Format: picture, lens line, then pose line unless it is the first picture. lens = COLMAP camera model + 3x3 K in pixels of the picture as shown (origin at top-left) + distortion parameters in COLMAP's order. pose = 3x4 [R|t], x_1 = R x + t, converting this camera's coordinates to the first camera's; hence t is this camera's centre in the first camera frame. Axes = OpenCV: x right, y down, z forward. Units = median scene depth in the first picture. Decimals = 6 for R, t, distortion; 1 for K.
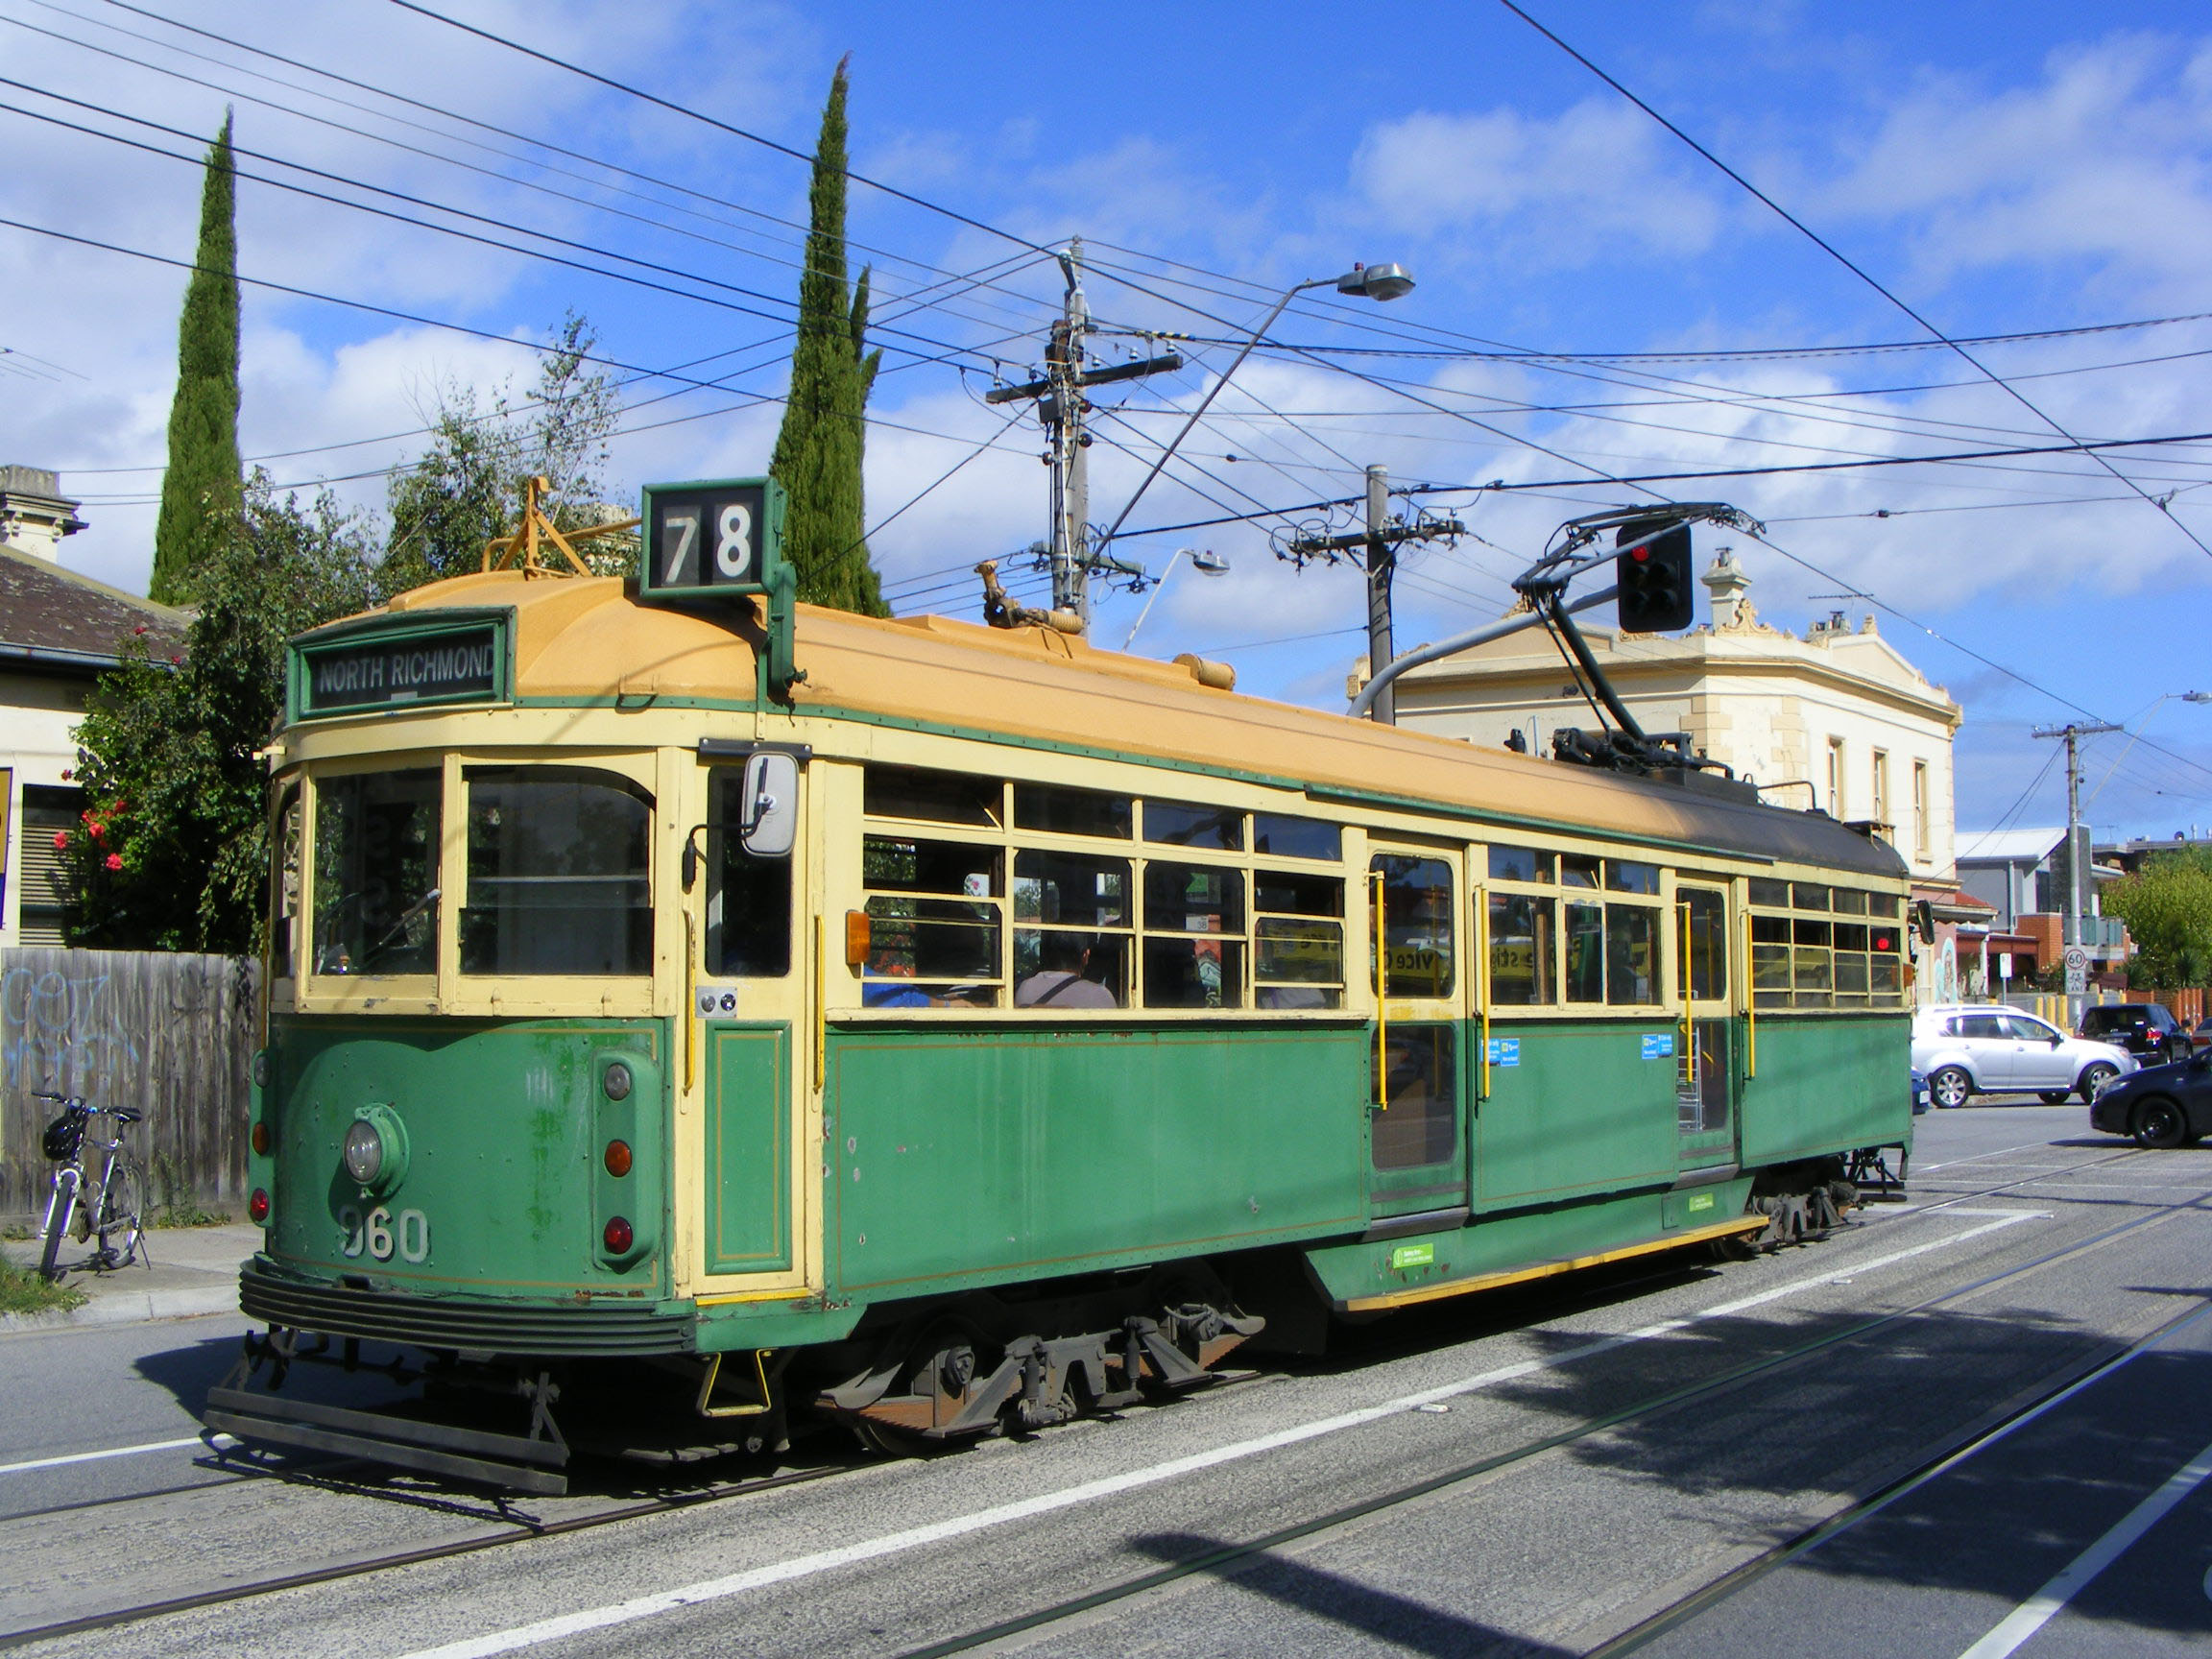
lens RADIAL K [[2405.5, 0, 1106.0], [0, 2405.5, 829.5], [0, 0, 1]] dist [-0.008393, -0.006013]
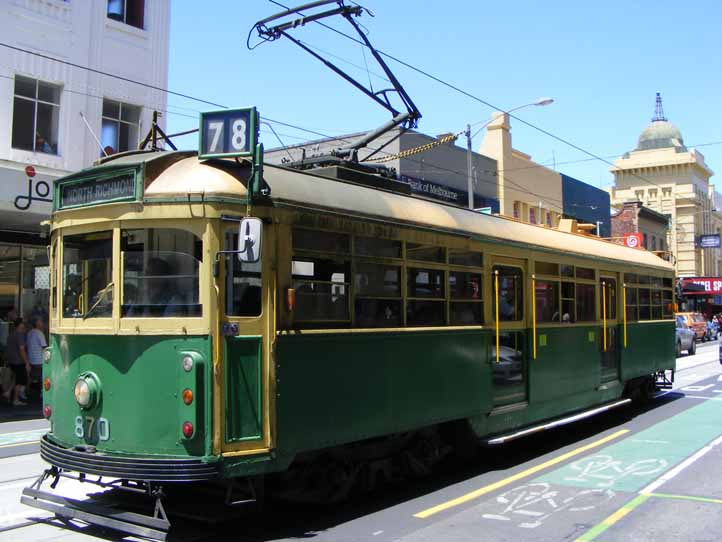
lens RADIAL K [[785.2, 0, 361.0], [0, 785.2, 271.0], [0, 0, 1]] dist [-0.008393, -0.006013]
pose [[0.999789, -0.006331, -0.019567, -0.019646], [0.006624, 0.999866, 0.014967, 0.004015], [0.019469, -0.015094, 0.999697, 0.225977]]
